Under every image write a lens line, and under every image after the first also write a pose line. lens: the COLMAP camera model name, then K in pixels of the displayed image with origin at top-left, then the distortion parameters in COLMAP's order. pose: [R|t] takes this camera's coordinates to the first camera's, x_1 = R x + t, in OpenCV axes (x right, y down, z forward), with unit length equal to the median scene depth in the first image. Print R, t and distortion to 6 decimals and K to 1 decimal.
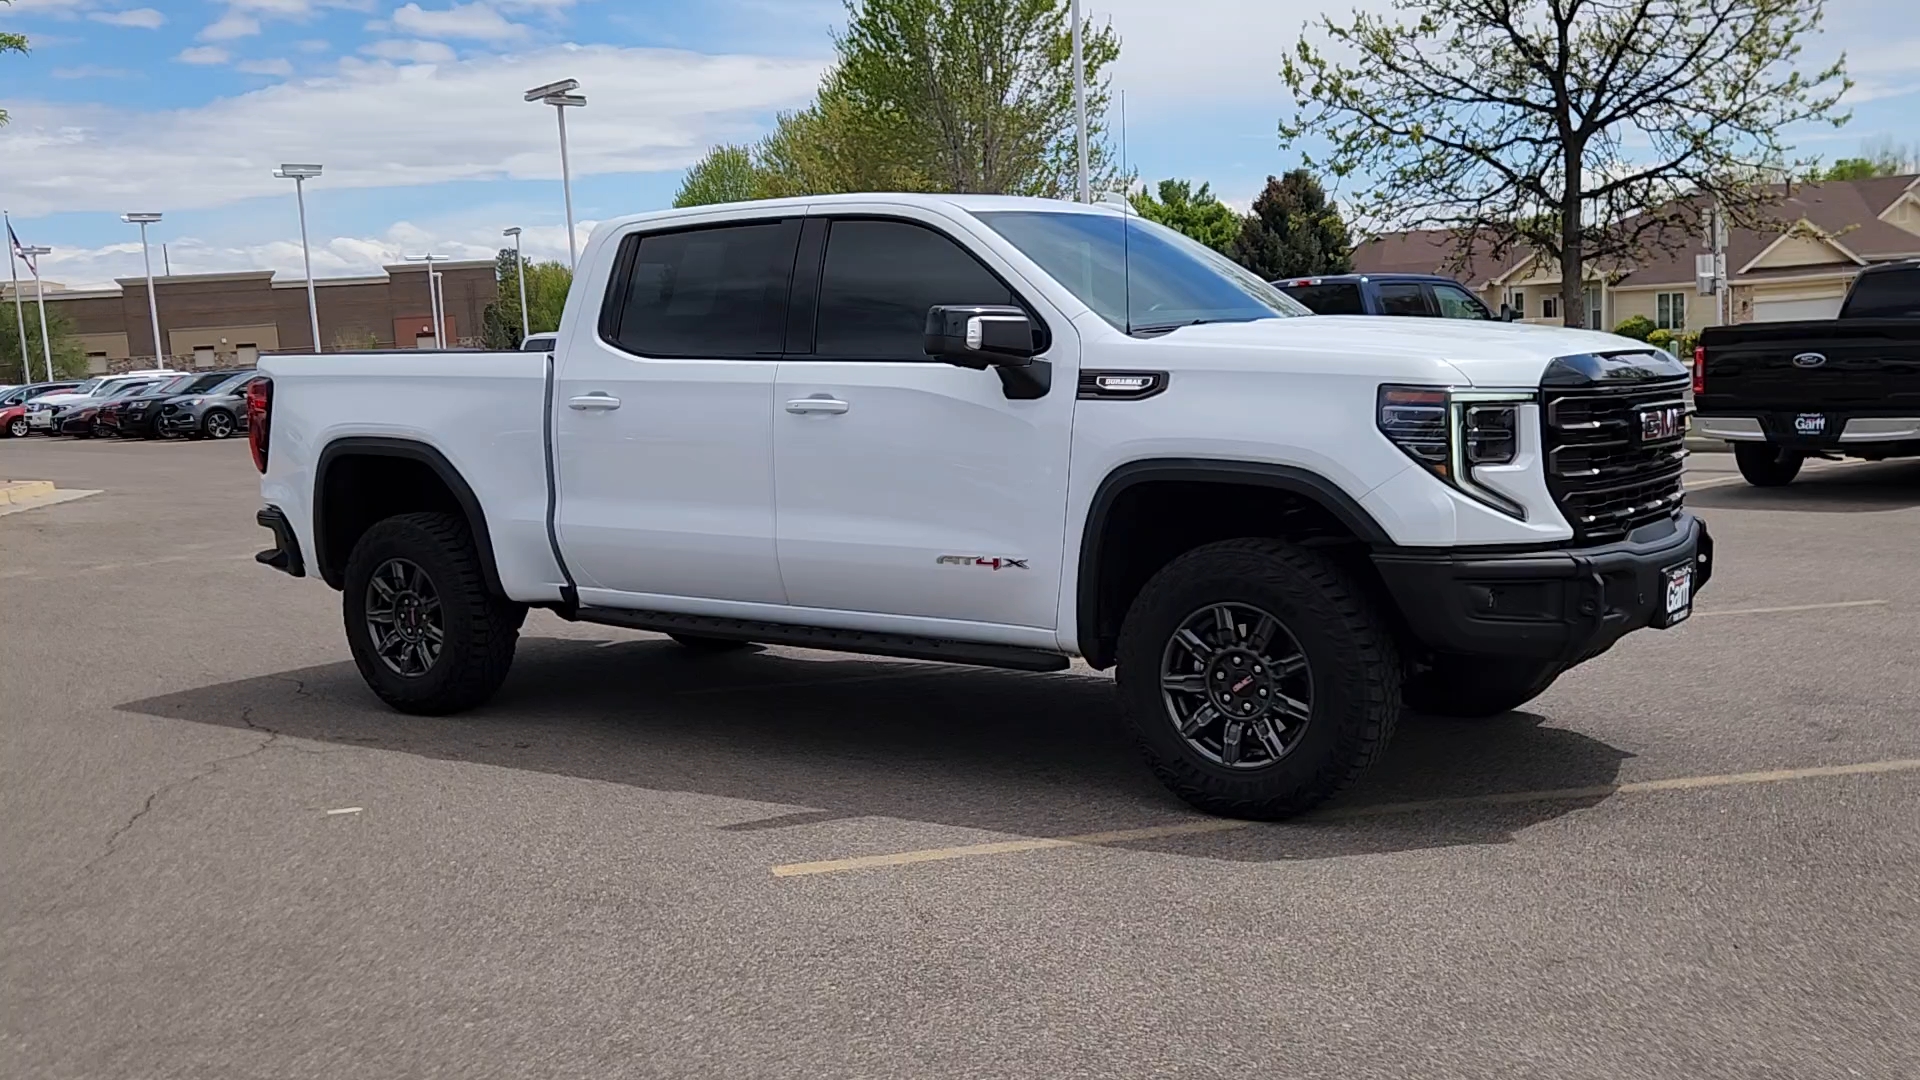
lens RADIAL K [[1834.7, 0, 942.0], [0, 1834.7, 545.4], [0, 0, 1]] dist [0.038225, -0.037604]
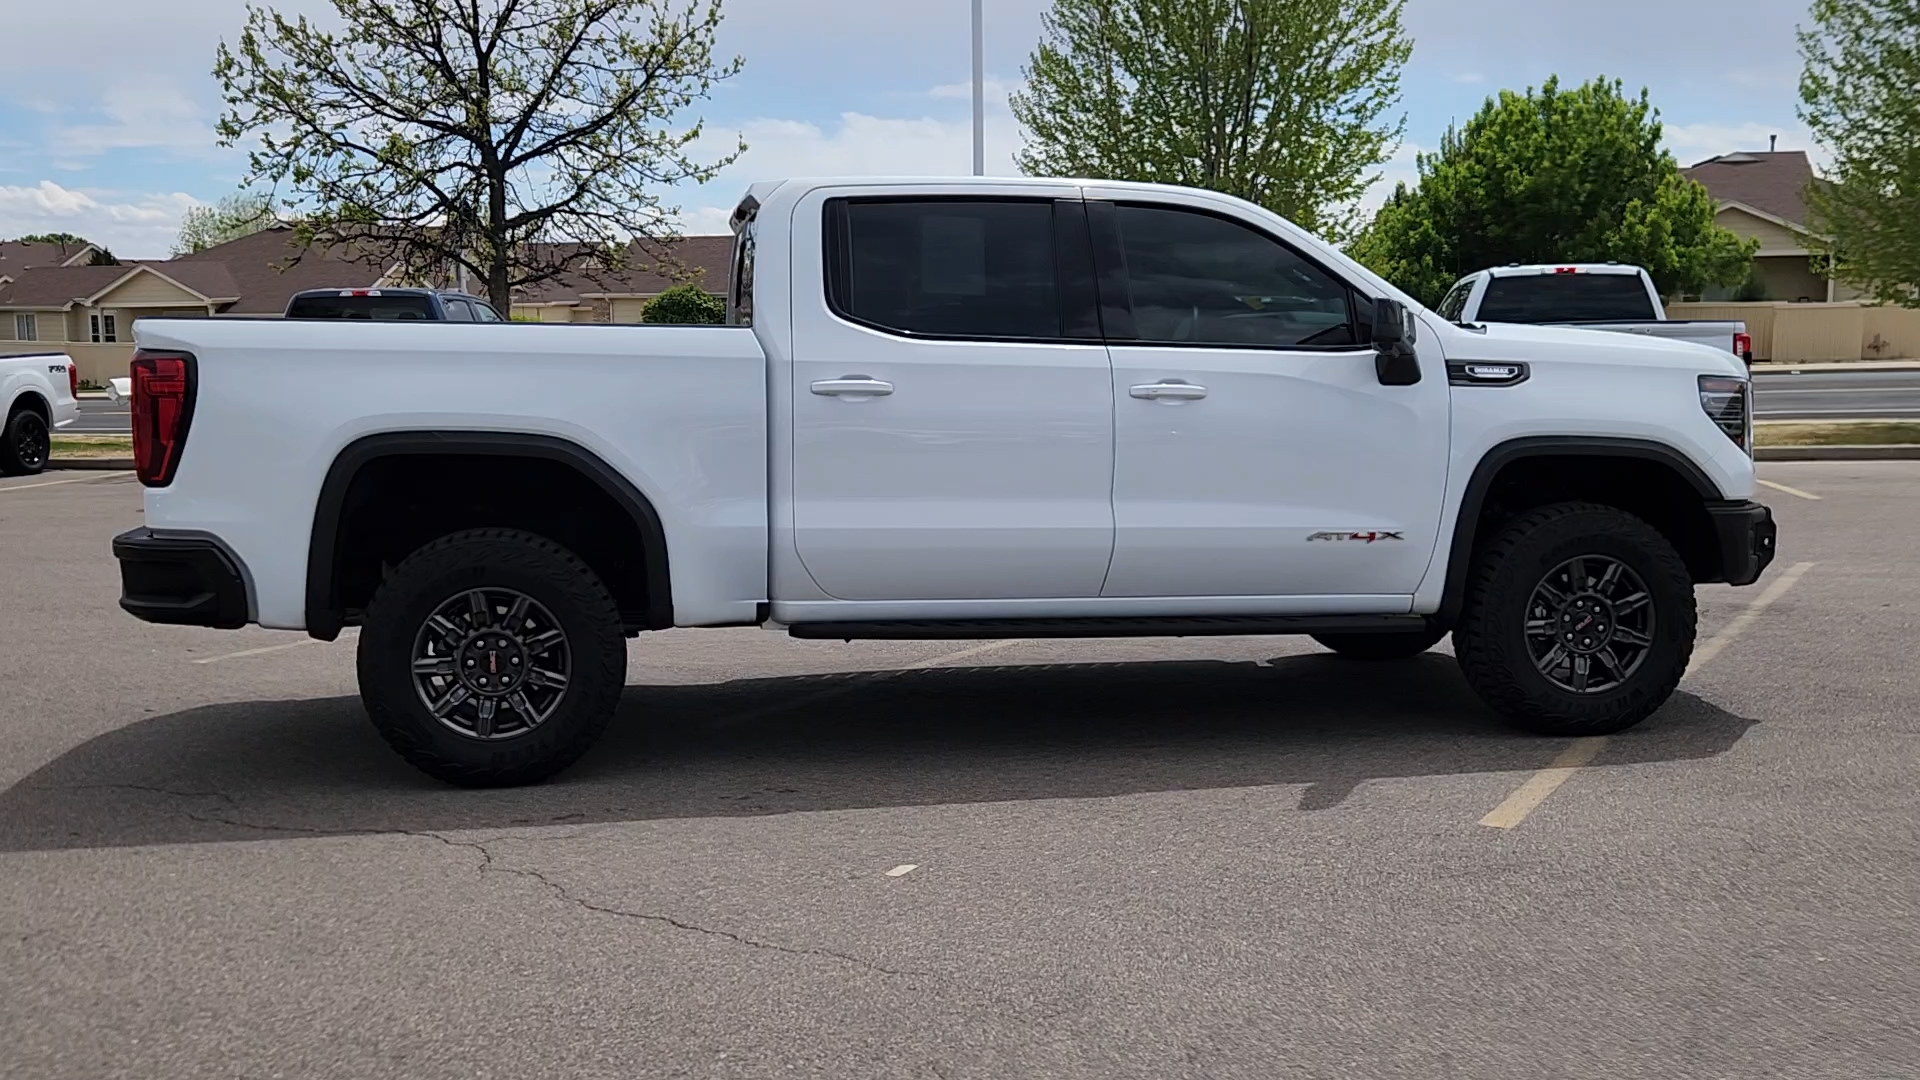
lens RADIAL K [[1834.7, 0, 942.0], [0, 1834.7, 545.4], [0, 0, 1]] dist [0.038225, -0.037604]
pose [[0.706092, -0.043773, 0.706766, -0.853035], [0.056037, 0.998412, 0.005853, -0.005331], [-0.705900, 0.035473, 0.707423, 0.383292]]
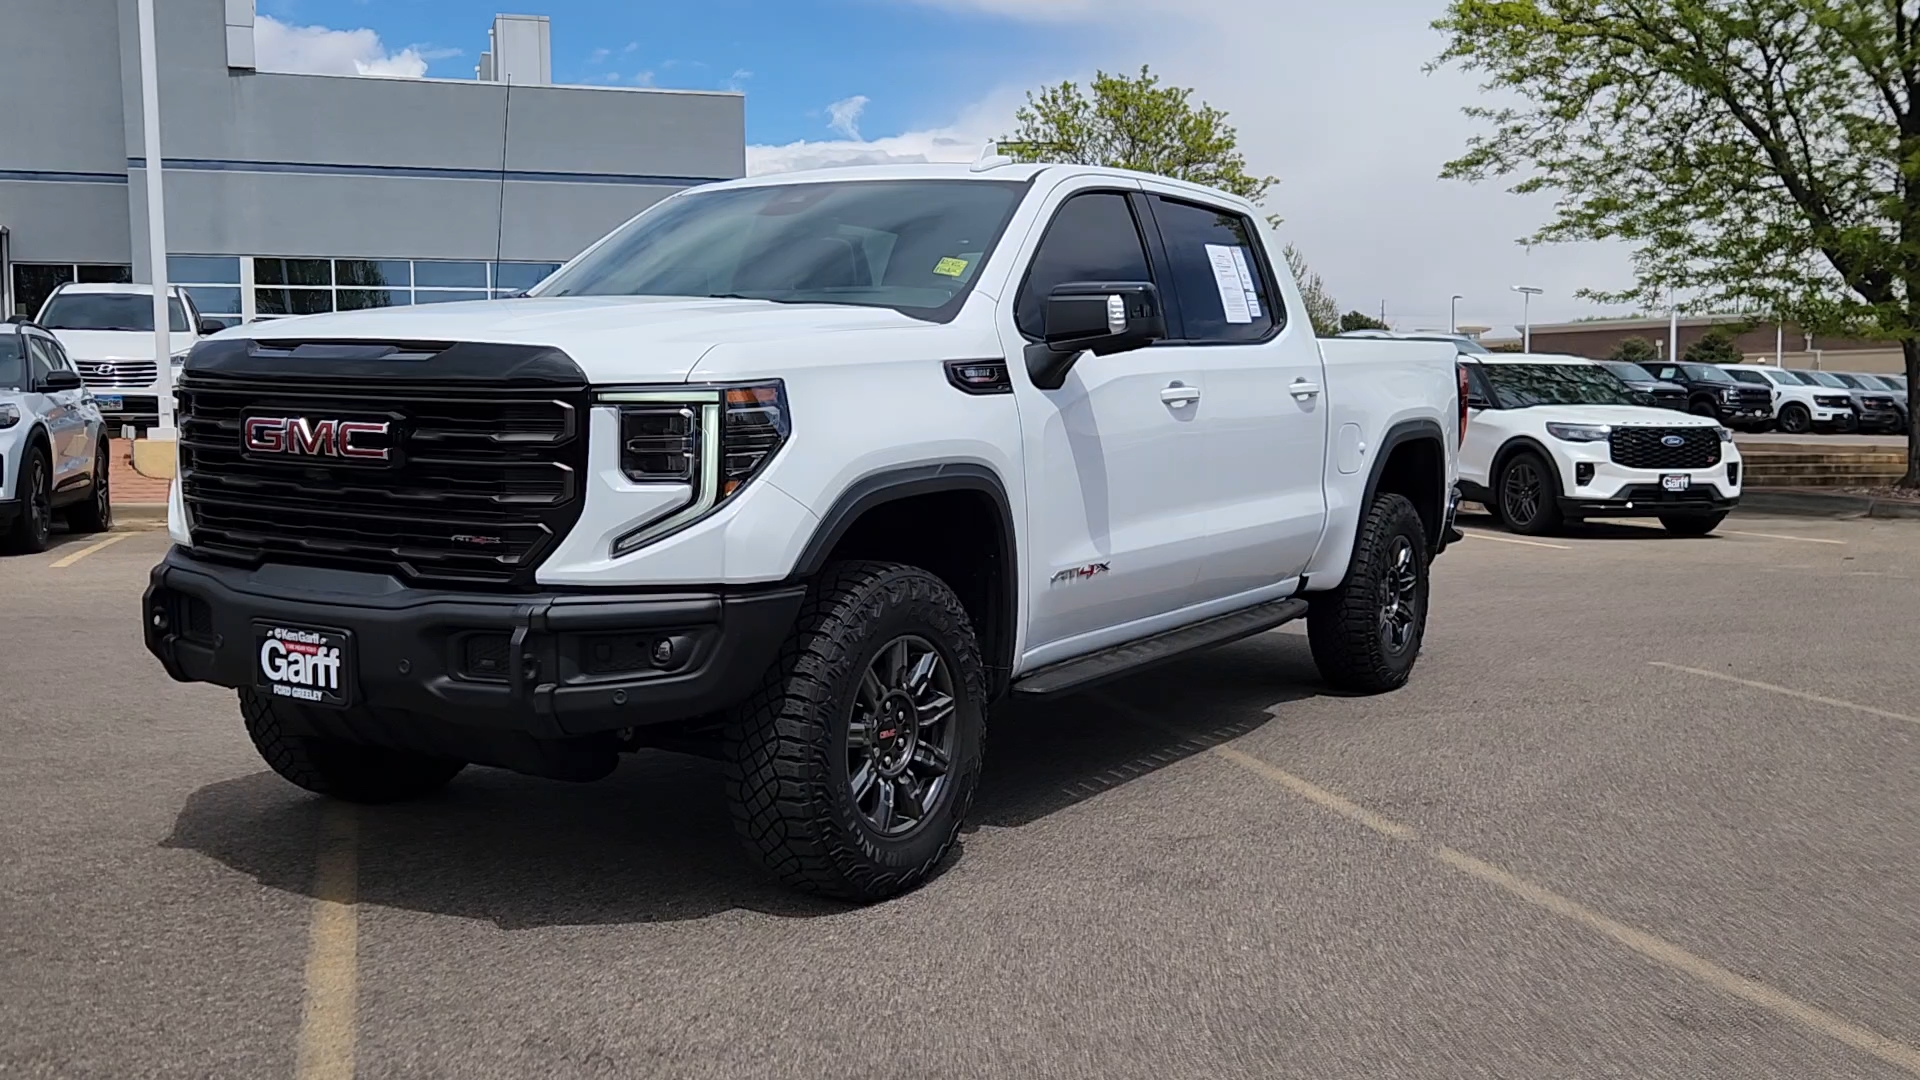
lens RADIAL K [[1835.4, 0, 956.9], [0, 1835.4, 562.8], [0, 0, 1]] dist [0.049241, -0.005965]
pose [[0.060198, 0.132000, -0.989420, 1.031908], [-0.121131, 0.984858, 0.124021, -0.125147], [0.990809, 0.112384, 0.075275, 1.077183]]
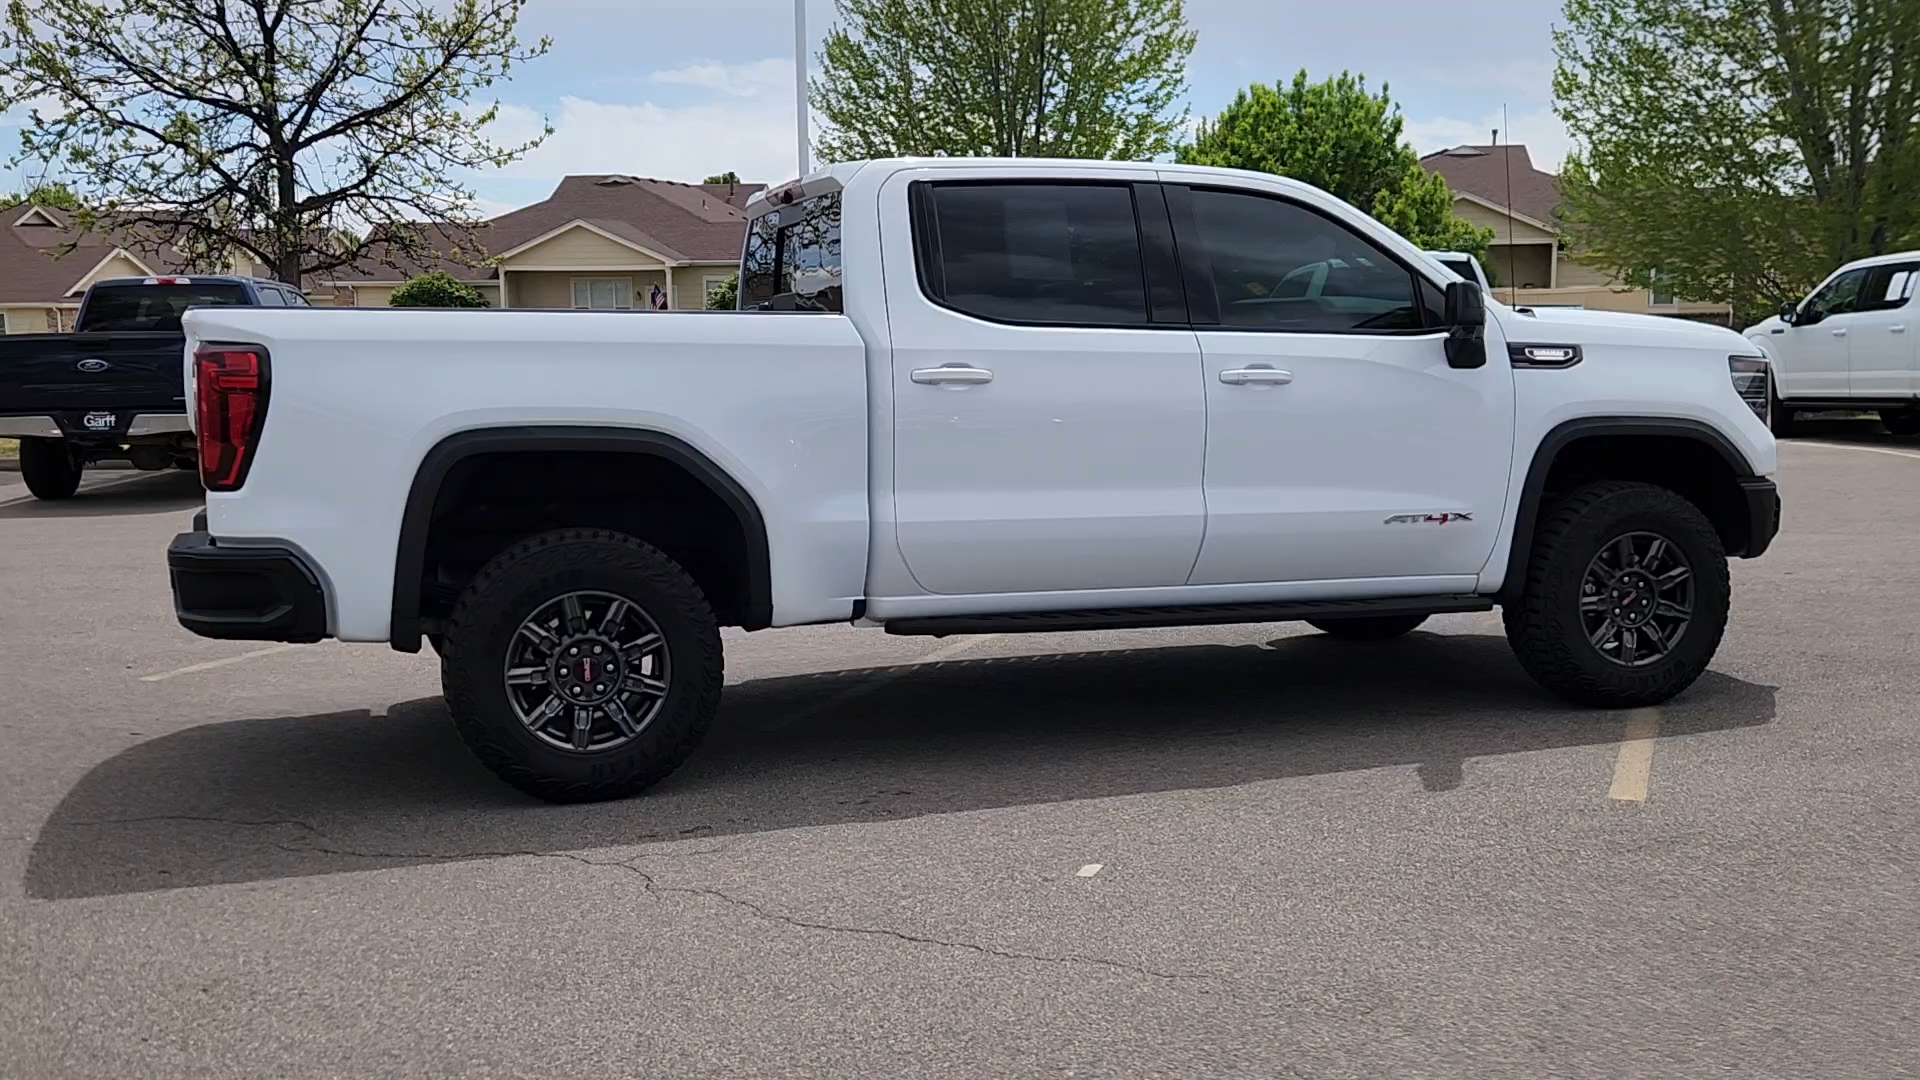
lens RADIAL K [[1834.7, 0, 942.0], [0, 1834.7, 545.4], [0, 0, 1]] dist [0.038225, -0.037604]
pose [[0.597213, -0.063333, 0.799578, -0.958159], [0.076406, 0.996837, 0.021890, -0.019650], [-0.798435, 0.048019, 0.600163, 0.540441]]
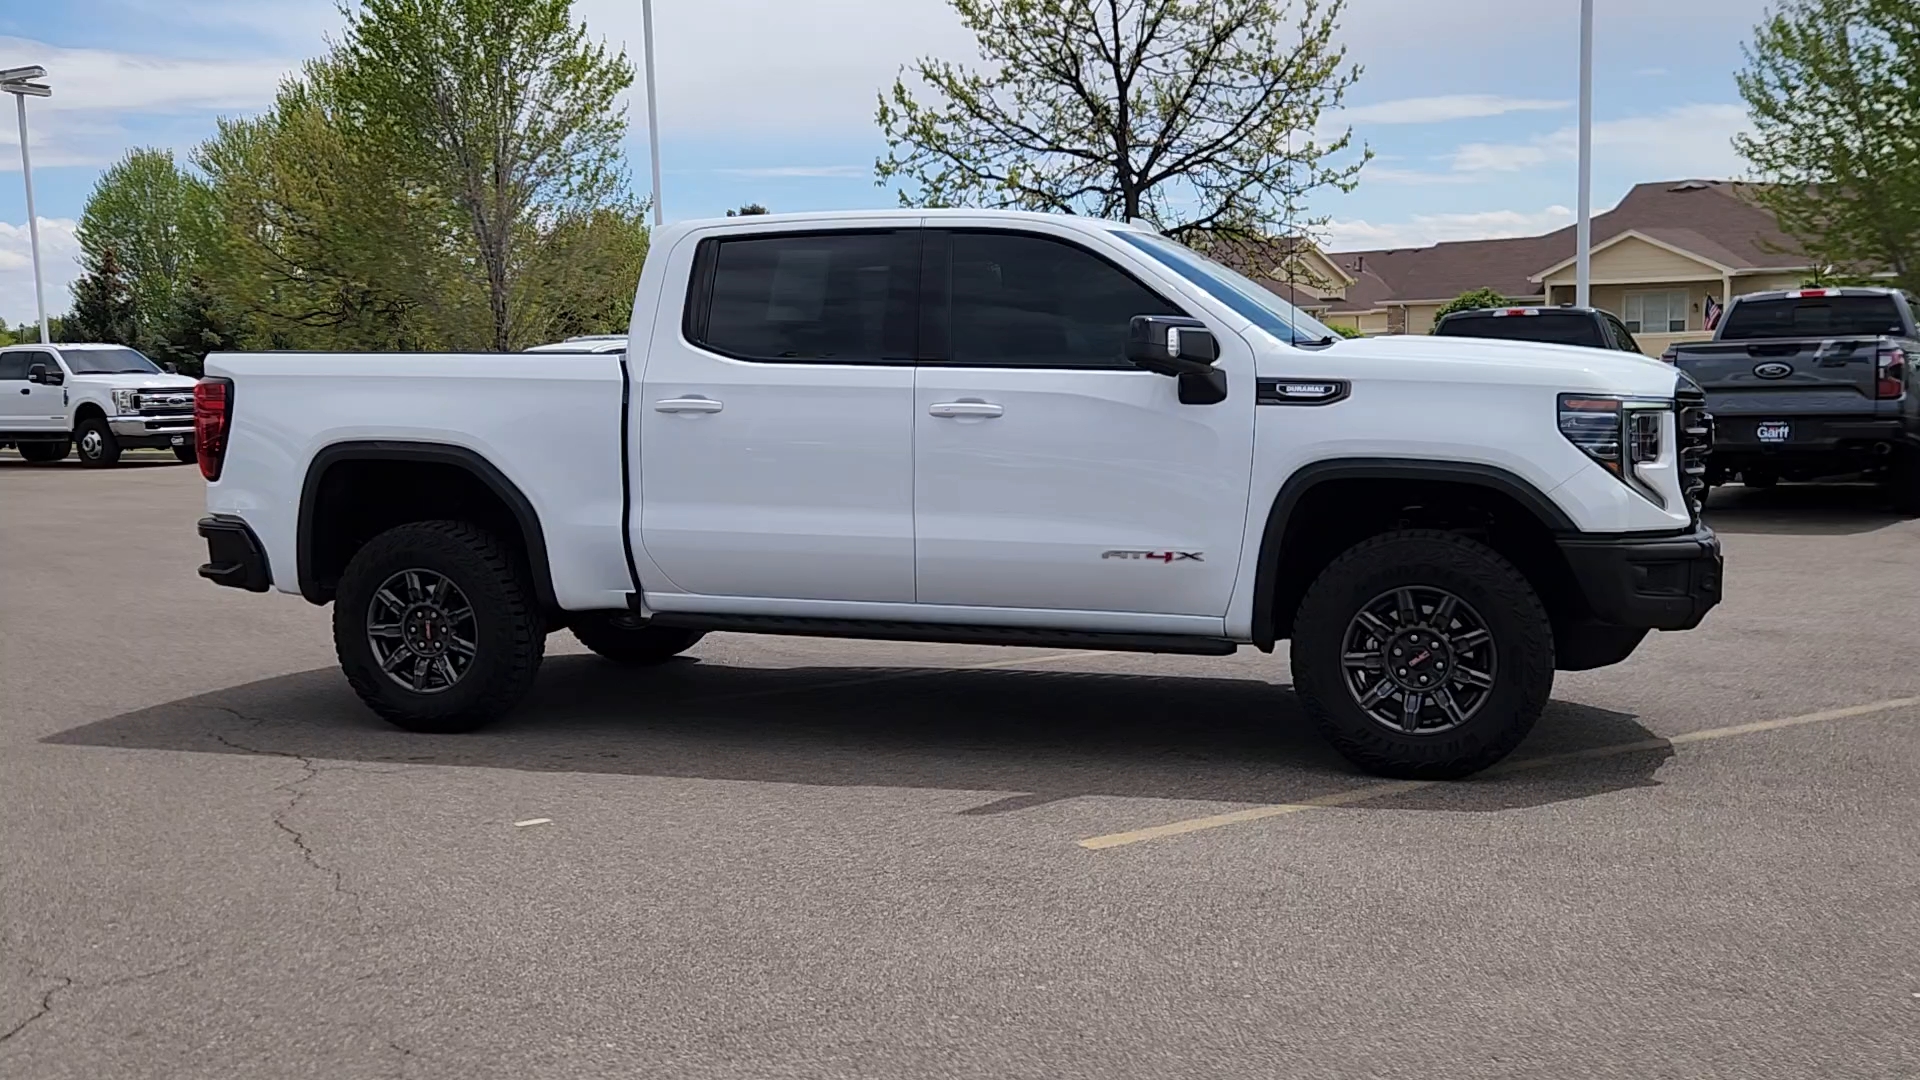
lens RADIAL K [[1834.7, 0, 942.0], [0, 1834.7, 545.4], [0, 0, 1]] dist [0.038225, -0.037604]
pose [[0.950938, -0.009554, 0.309233, -0.400048], [0.014913, 0.999777, -0.014971, 0.016106], [-0.309021, 0.018848, 0.950869, 0.016628]]
